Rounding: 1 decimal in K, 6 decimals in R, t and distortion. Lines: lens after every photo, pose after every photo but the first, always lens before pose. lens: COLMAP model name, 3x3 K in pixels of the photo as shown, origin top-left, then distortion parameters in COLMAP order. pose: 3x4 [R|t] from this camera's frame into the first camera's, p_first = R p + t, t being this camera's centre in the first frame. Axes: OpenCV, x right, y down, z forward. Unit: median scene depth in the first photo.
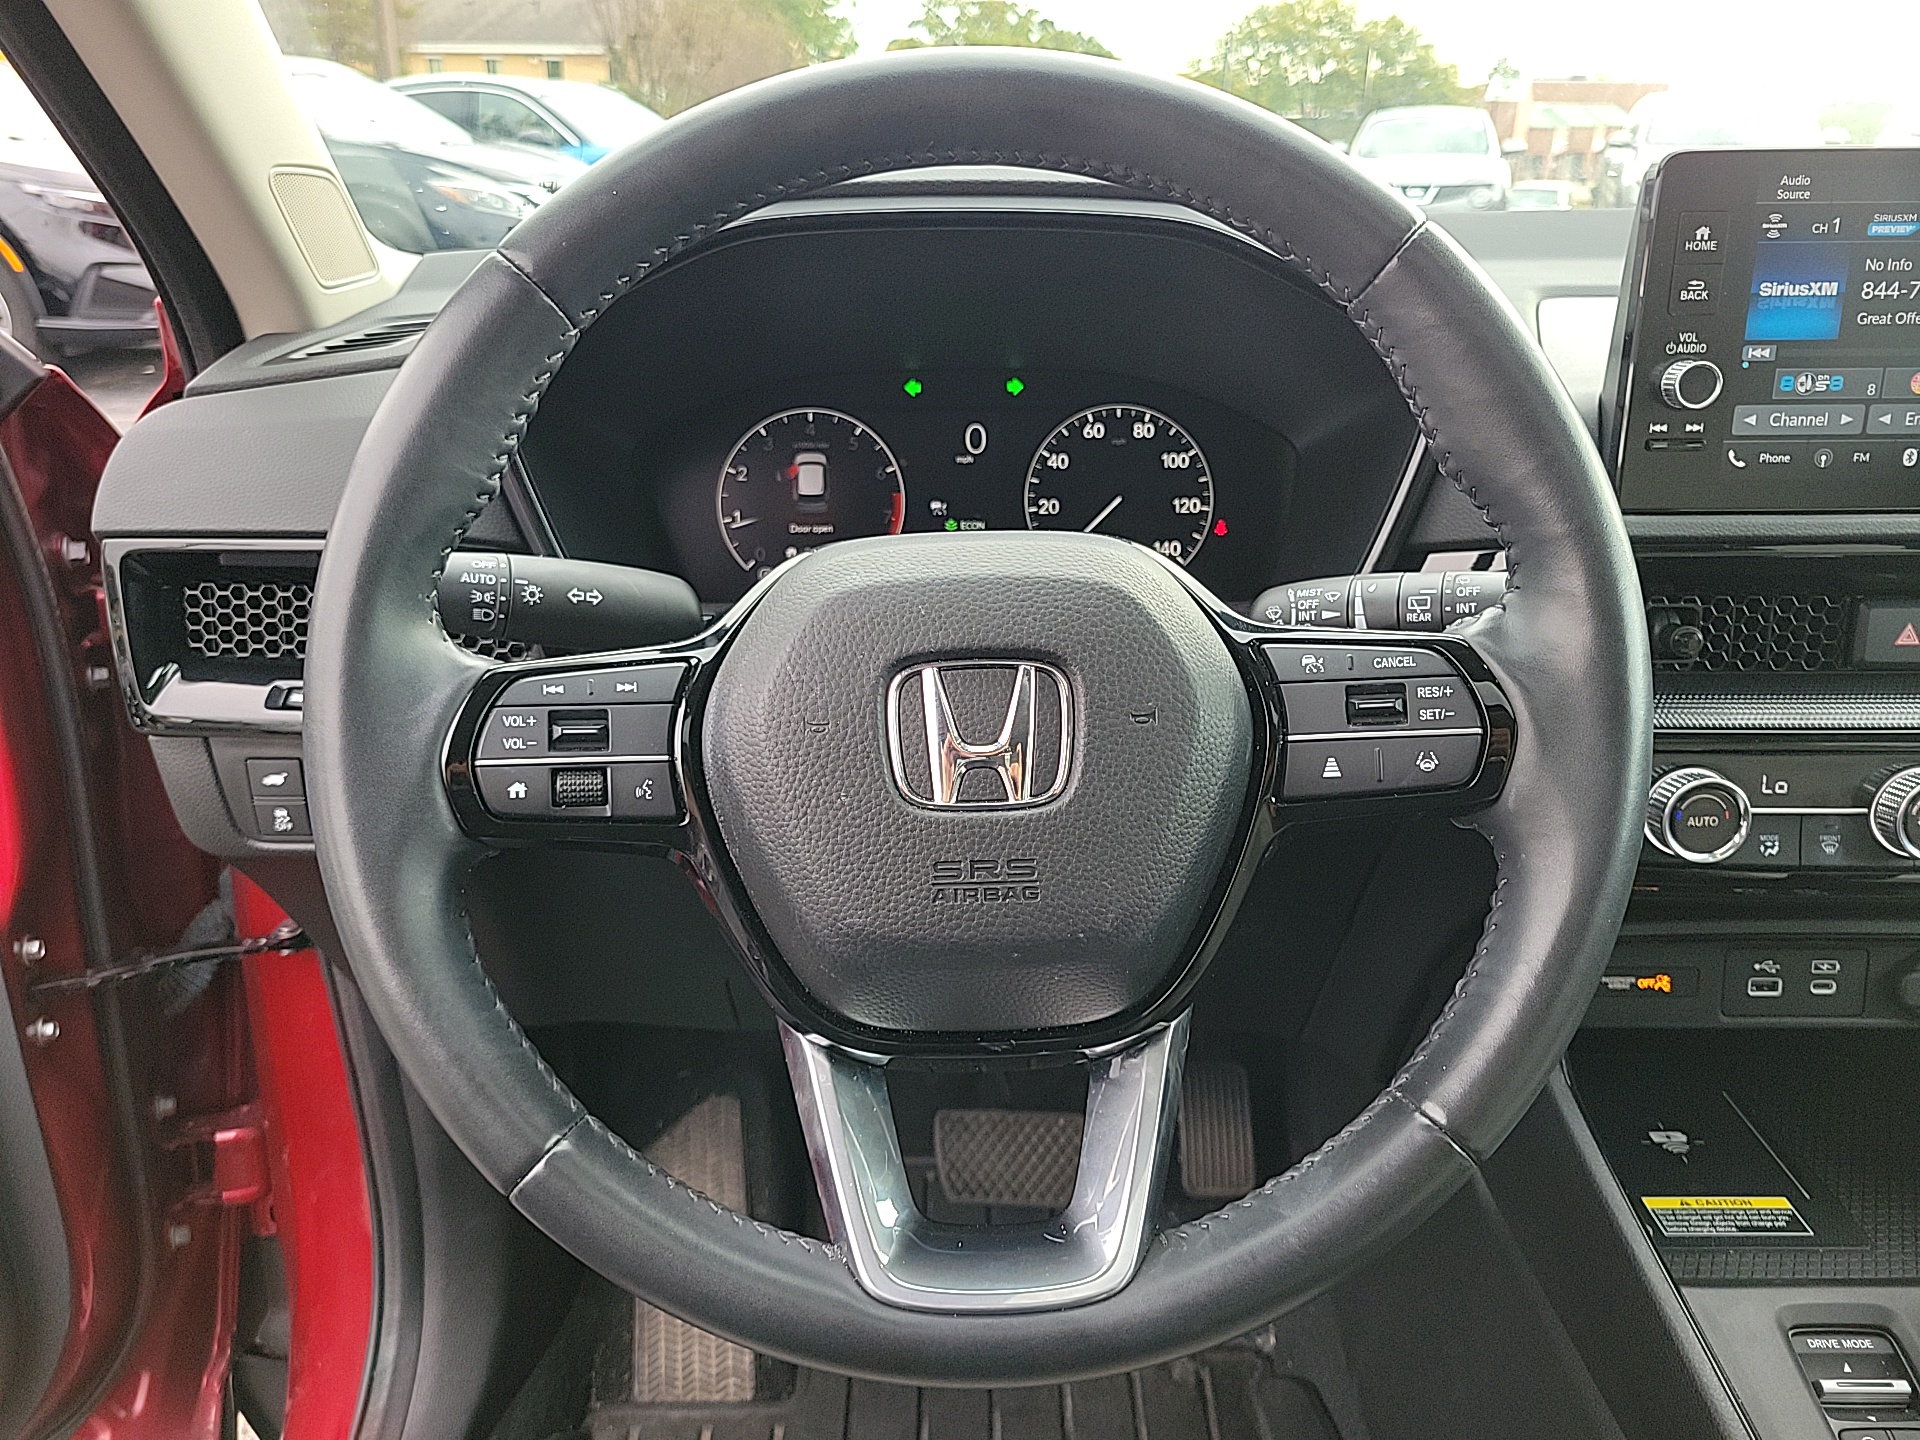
lens RADIAL K [[1459.2, 0, 951.0], [0, 1459.2, 735.8], [0, 0, 1]] dist [0.039275, -0.034219]
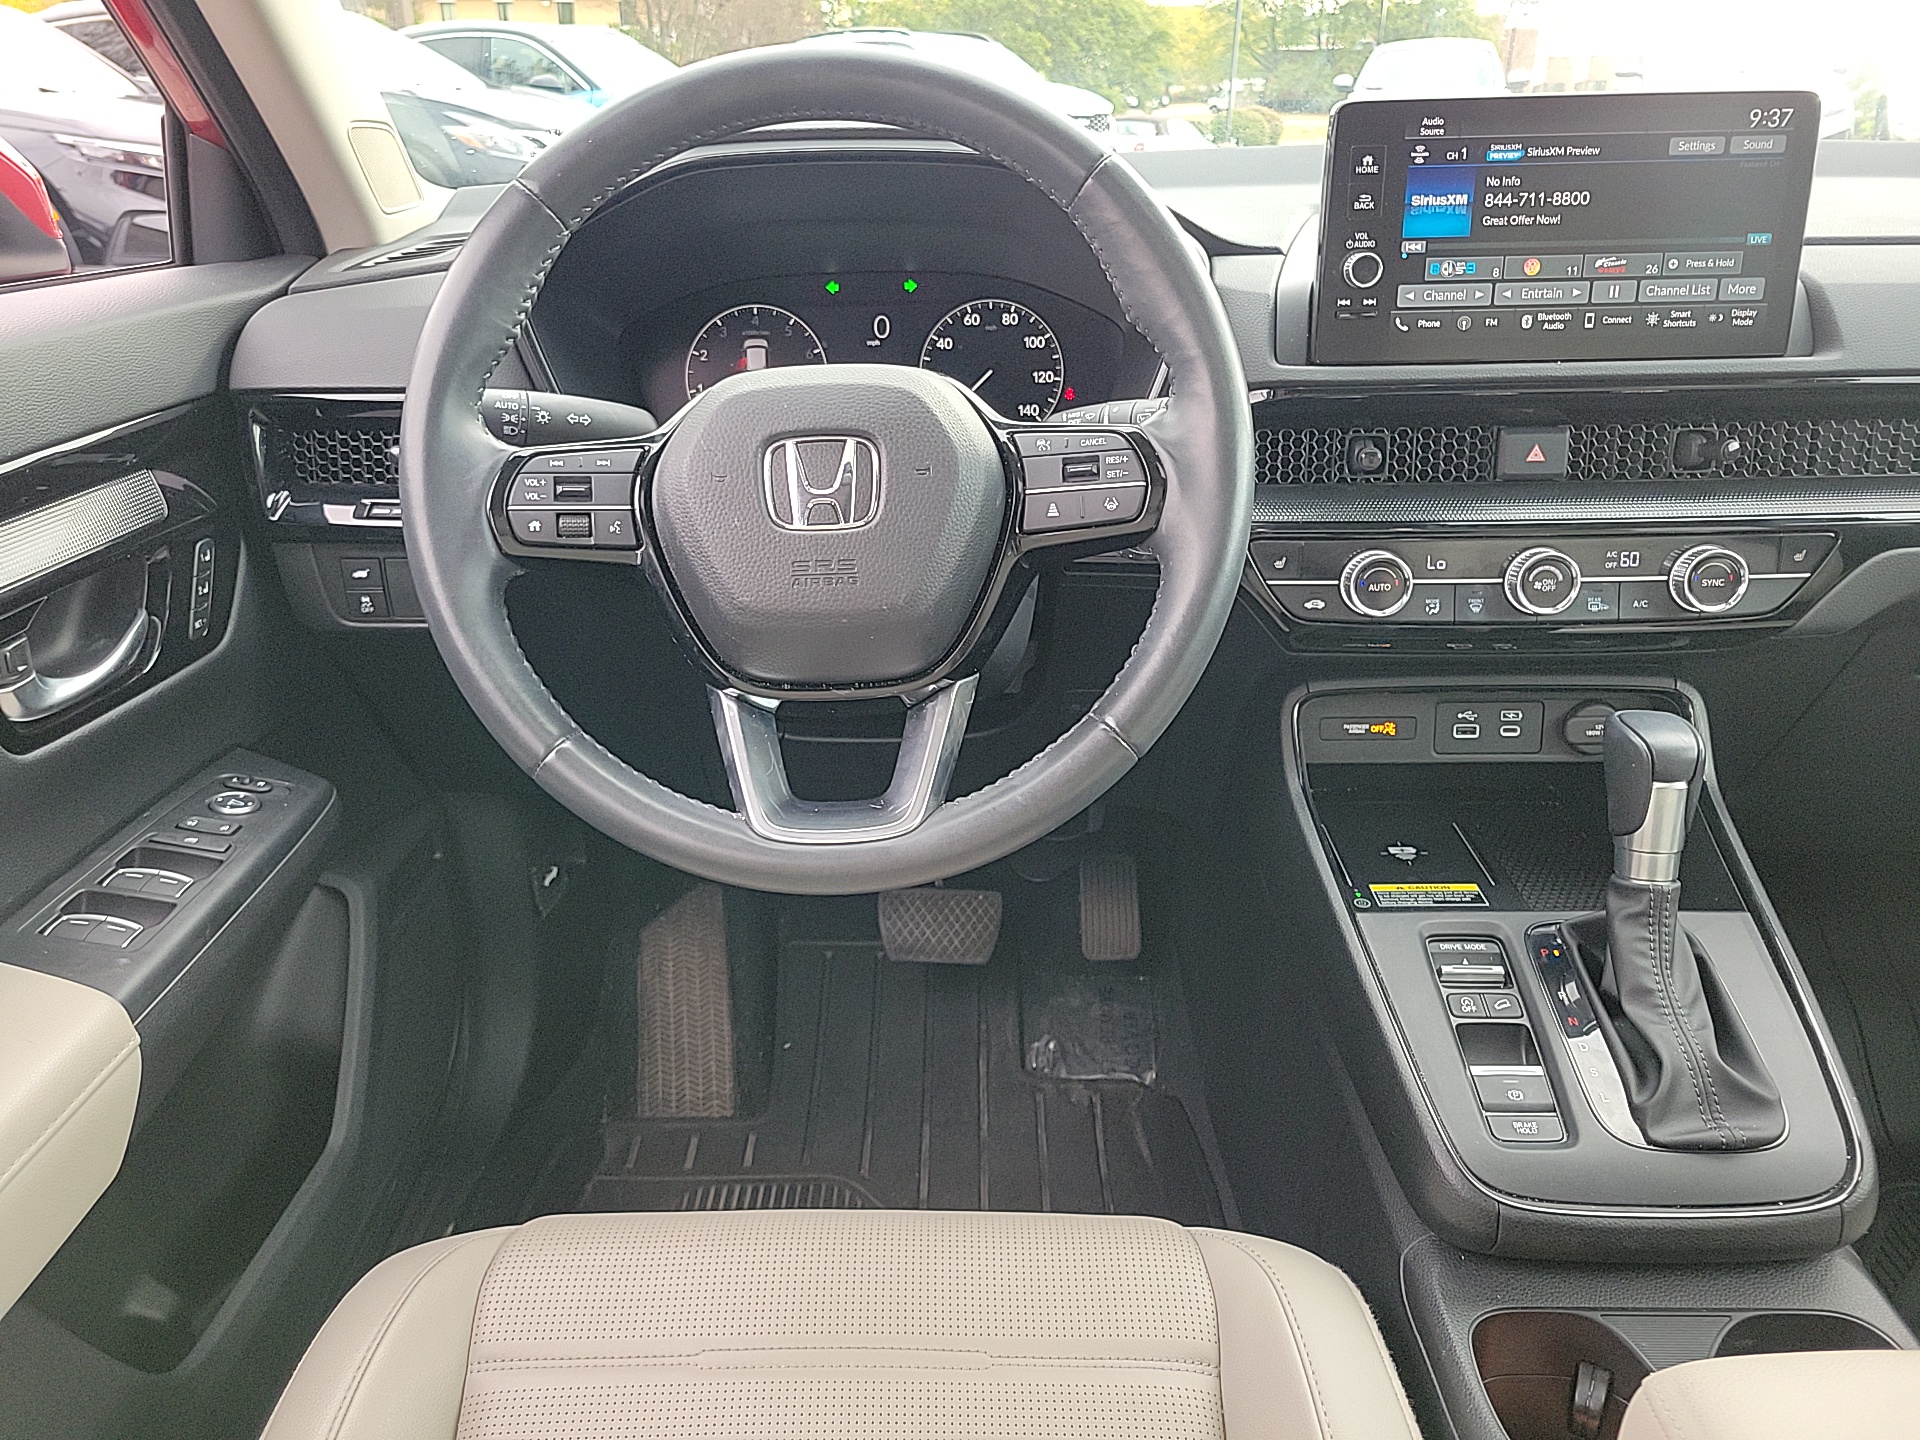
lens RADIAL K [[1438.9, 0, 934.4], [0, 1438.9, 718.4], [0, 0, 1]] dist [0.039676, -0.036010]
pose [[0.999771, -0.004742, -0.020852, 0.120531], [0.005385, 0.999508, 0.030884, 0.143942], [0.020695, -0.030990, 0.999305, -0.401256]]
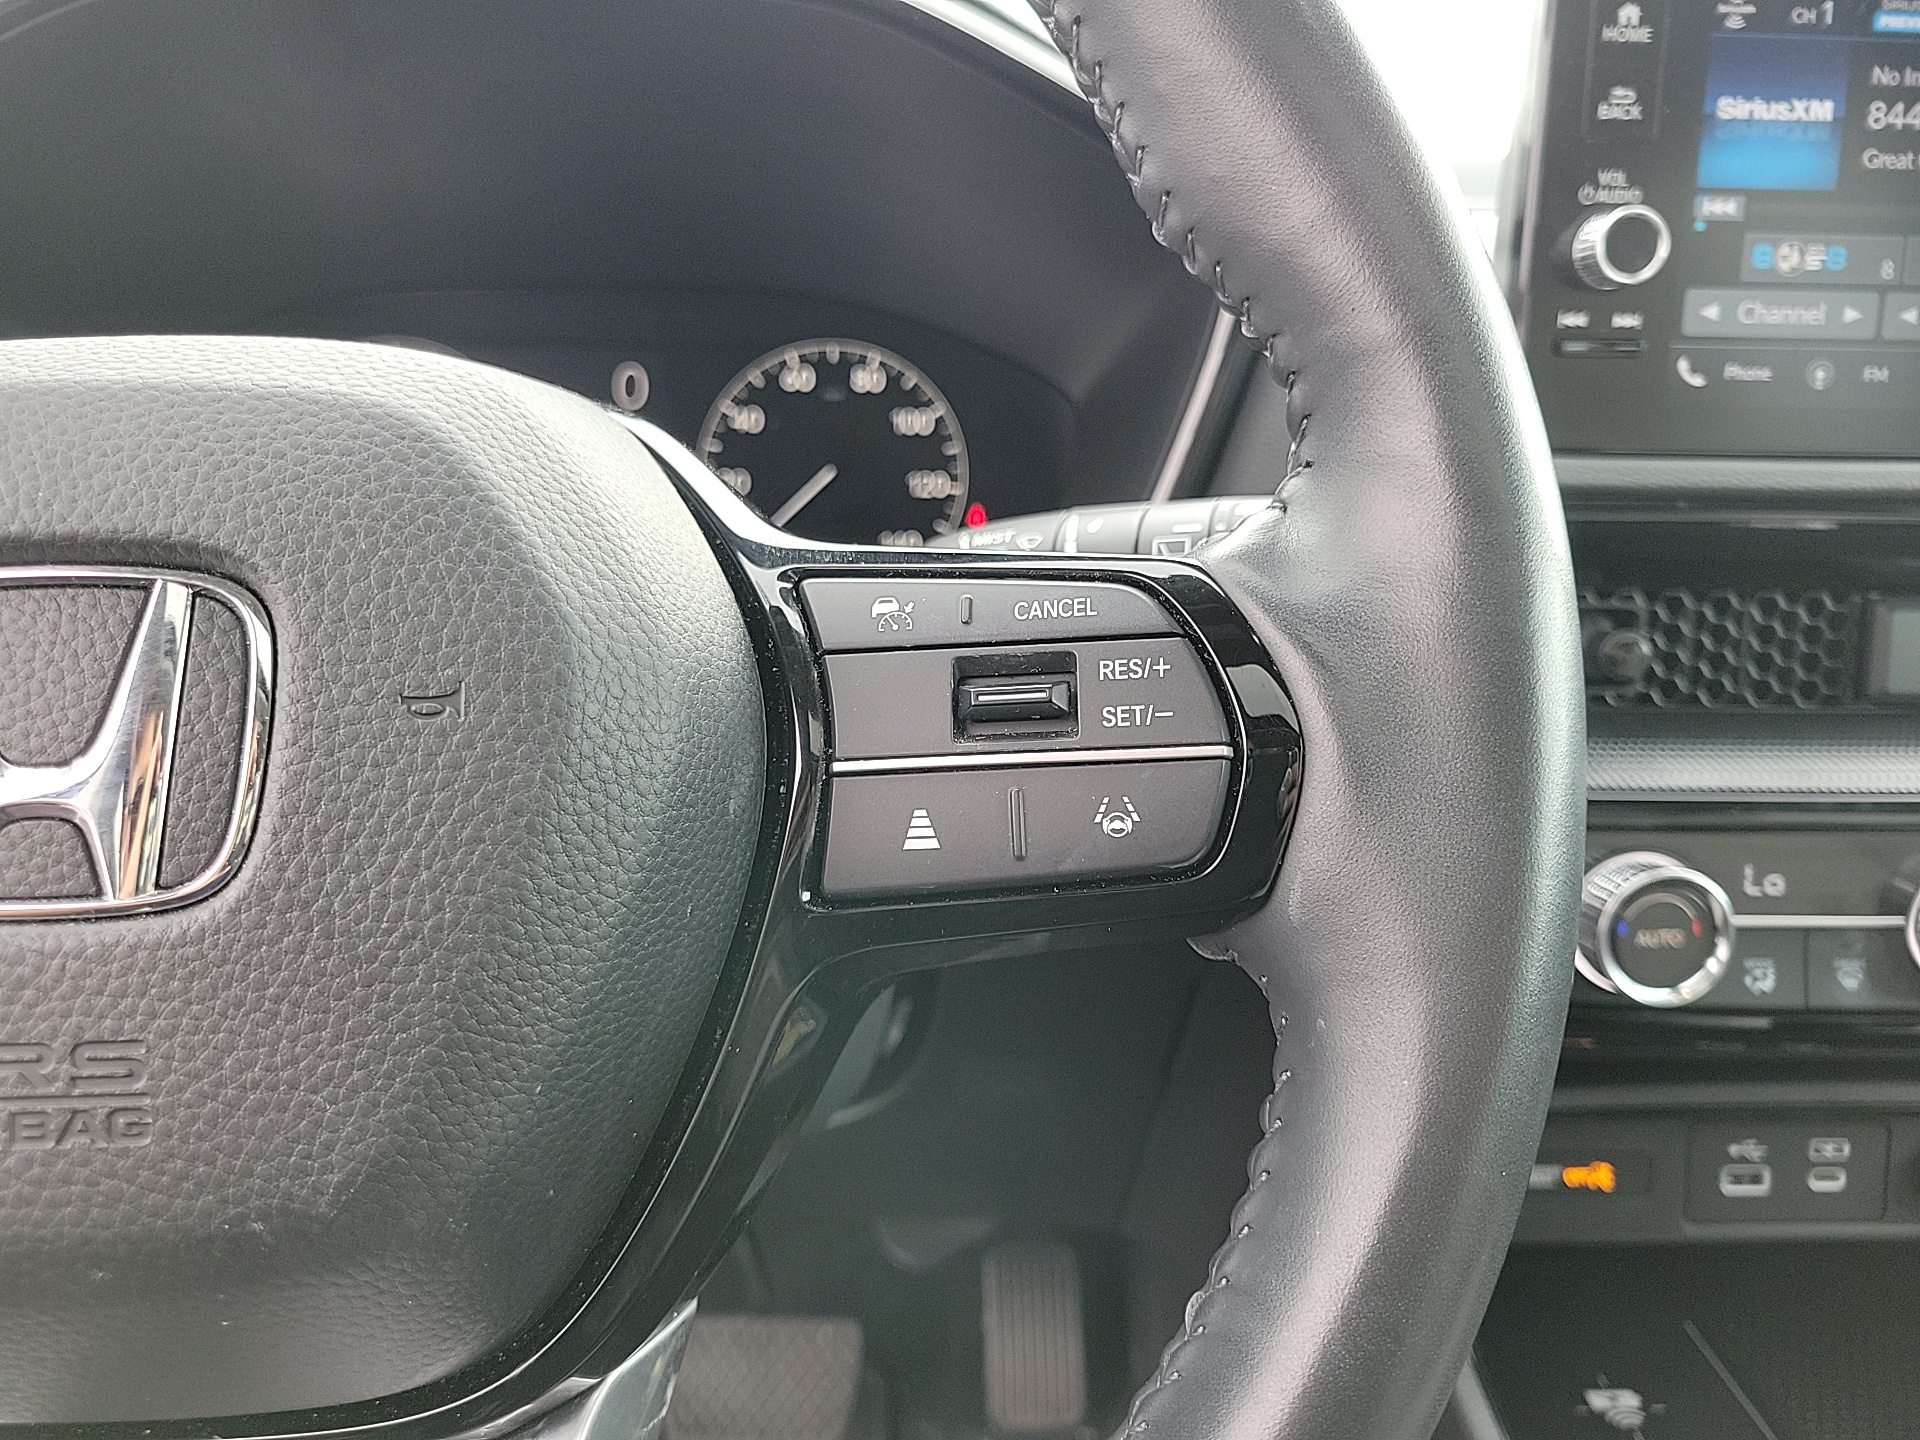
lens RADIAL K [[1504.2, 0, 938.7], [0, 1504.2, 715.6], [0, 0, 1]] dist [-0.001475, -0.006737]
pose [[0.998809, 0.009312, 0.047890, 0.177984], [-0.005375, 0.996644, -0.081677, 0.018050], [-0.048489, 0.081322, 0.995508, 0.381442]]
